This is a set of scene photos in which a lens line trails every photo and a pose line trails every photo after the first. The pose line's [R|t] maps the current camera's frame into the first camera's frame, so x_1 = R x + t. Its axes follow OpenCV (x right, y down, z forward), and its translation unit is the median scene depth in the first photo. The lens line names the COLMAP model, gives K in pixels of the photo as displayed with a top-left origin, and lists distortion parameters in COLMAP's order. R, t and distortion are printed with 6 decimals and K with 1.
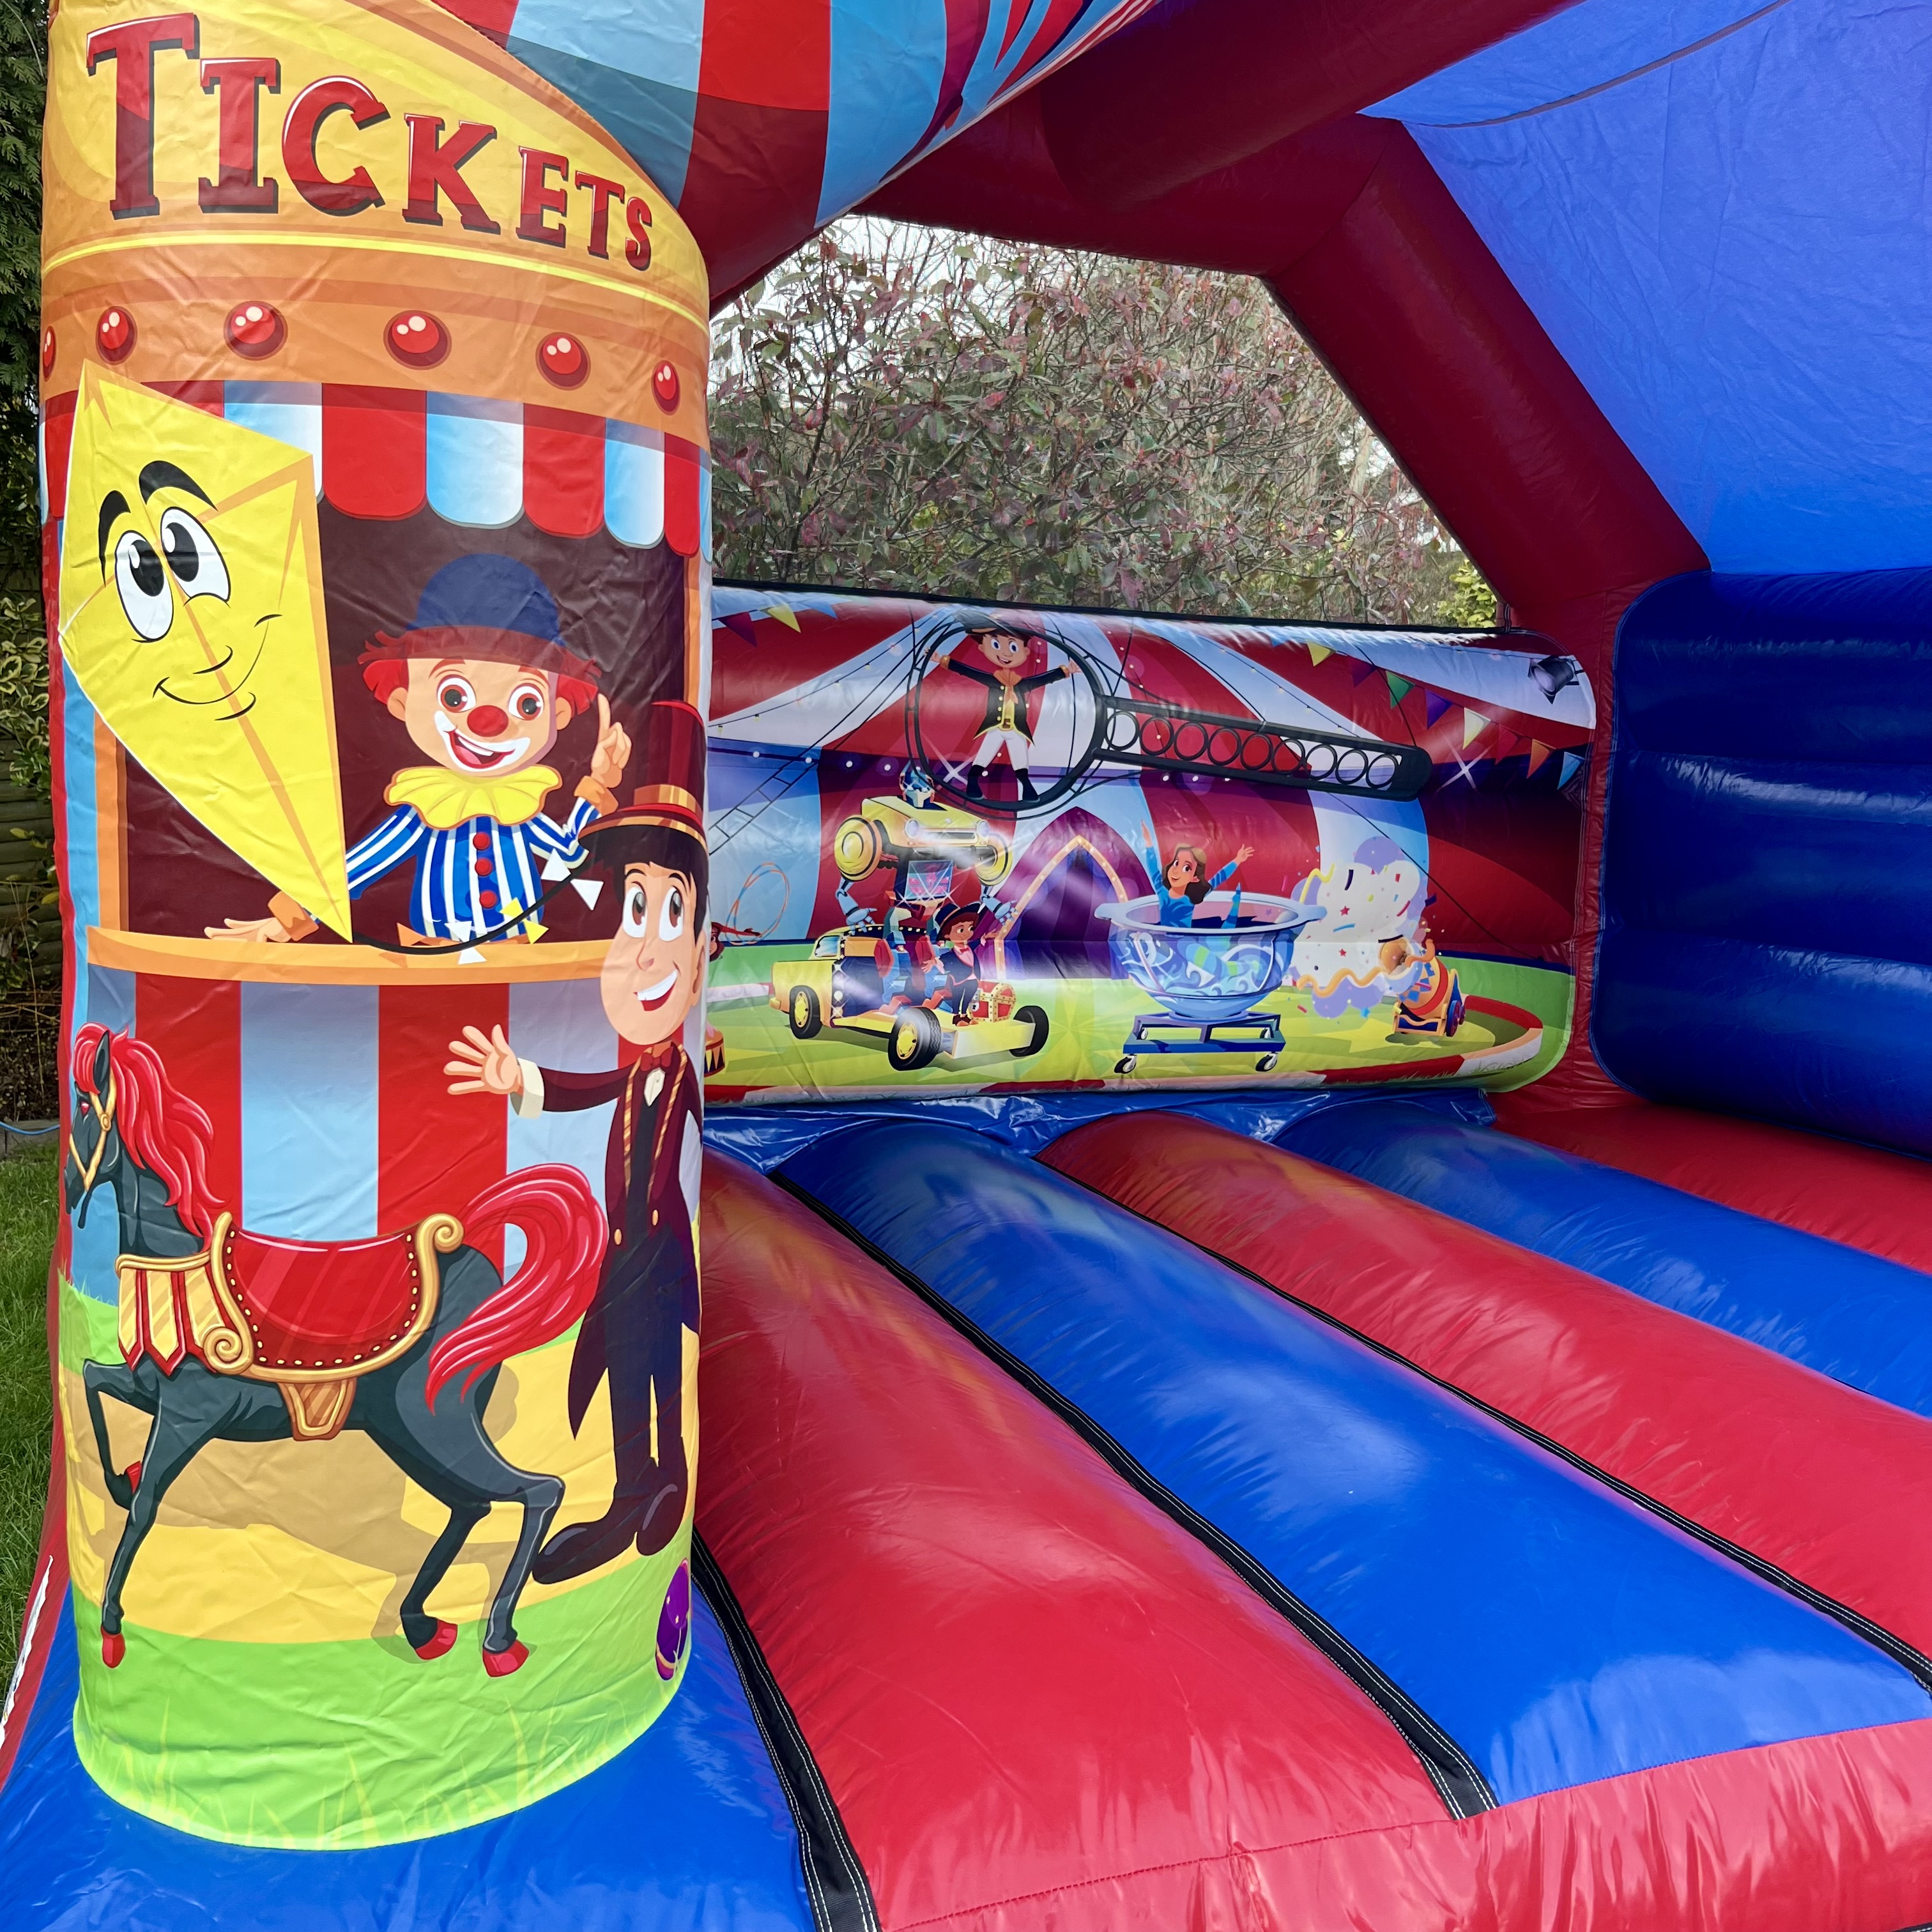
lens RADIAL K [[1954.0, 0, 941.9], [0, 1954.0, 975.1], [0, 0, 1]] dist [0.070980, -0.125737]
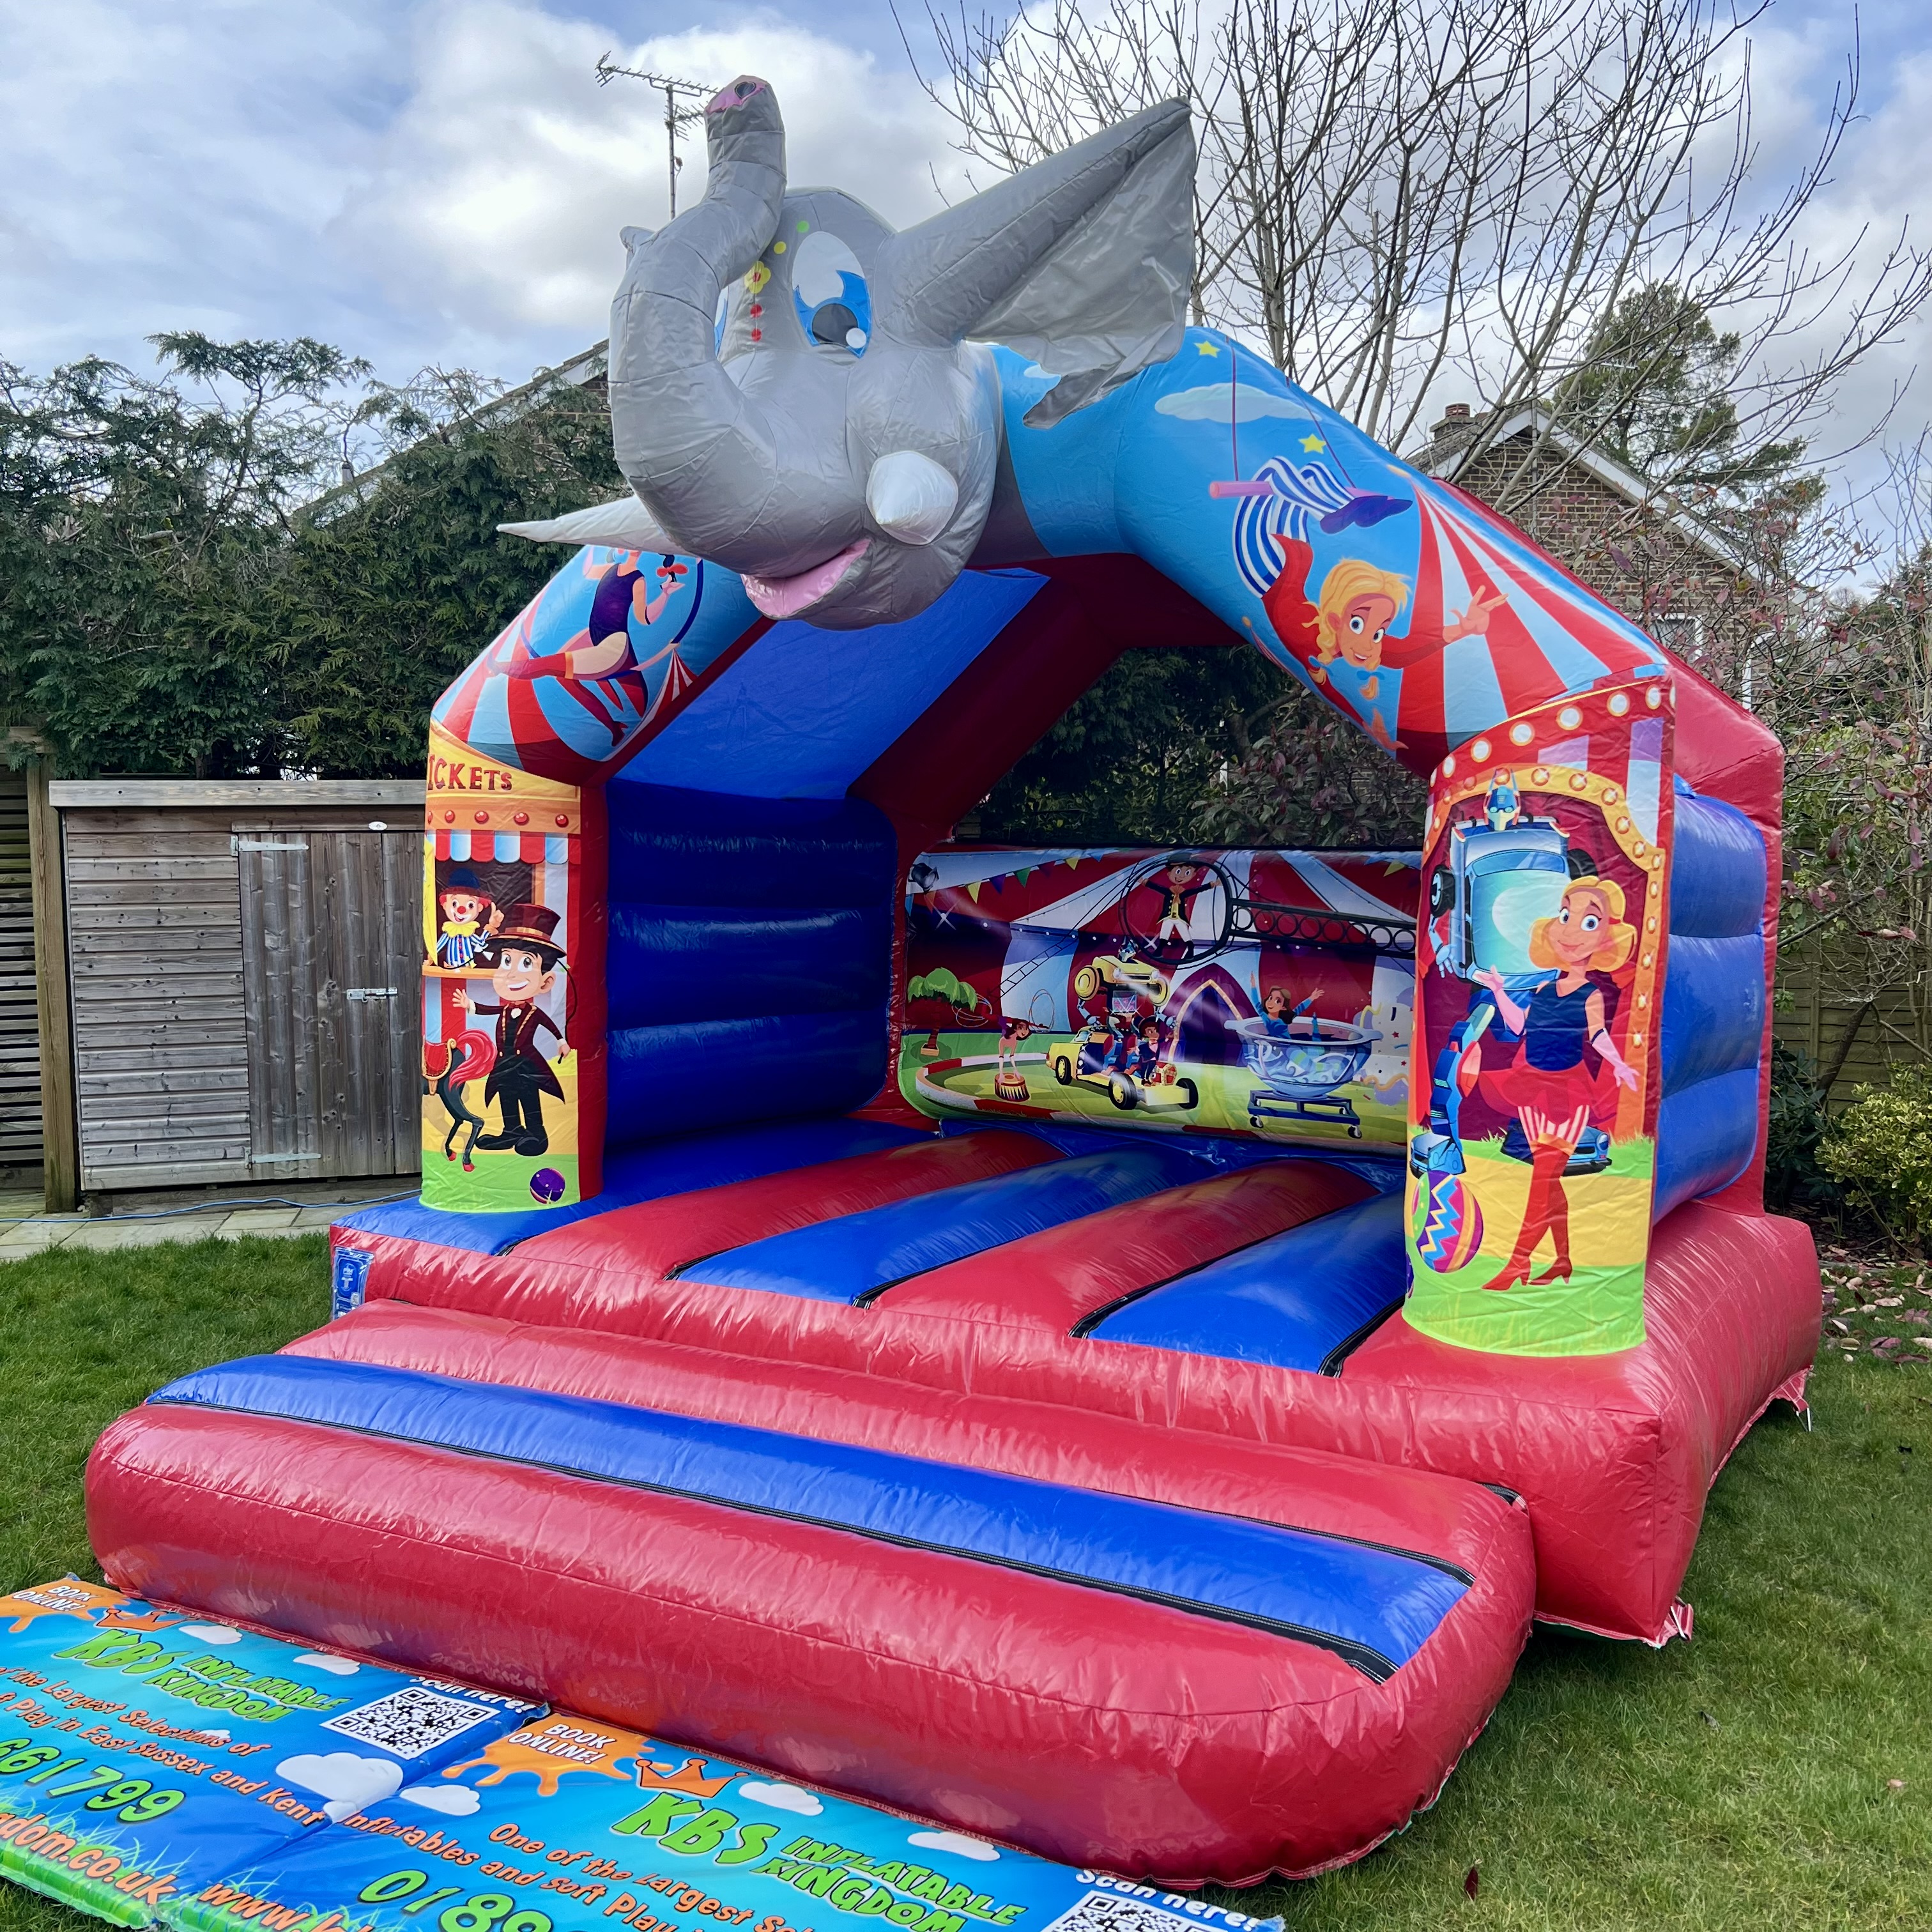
lens RADIAL K [[1954.0, 0, 941.9], [0, 1954.0, 975.1], [0, 0, 1]] dist [0.070980, -0.125737]
pose [[0.598667, 0.006651, -0.800970, 1.303593], [-0.098991, 0.992914, -0.065745, 0.060429], [0.794857, 0.118648, 0.595084, -0.203482]]
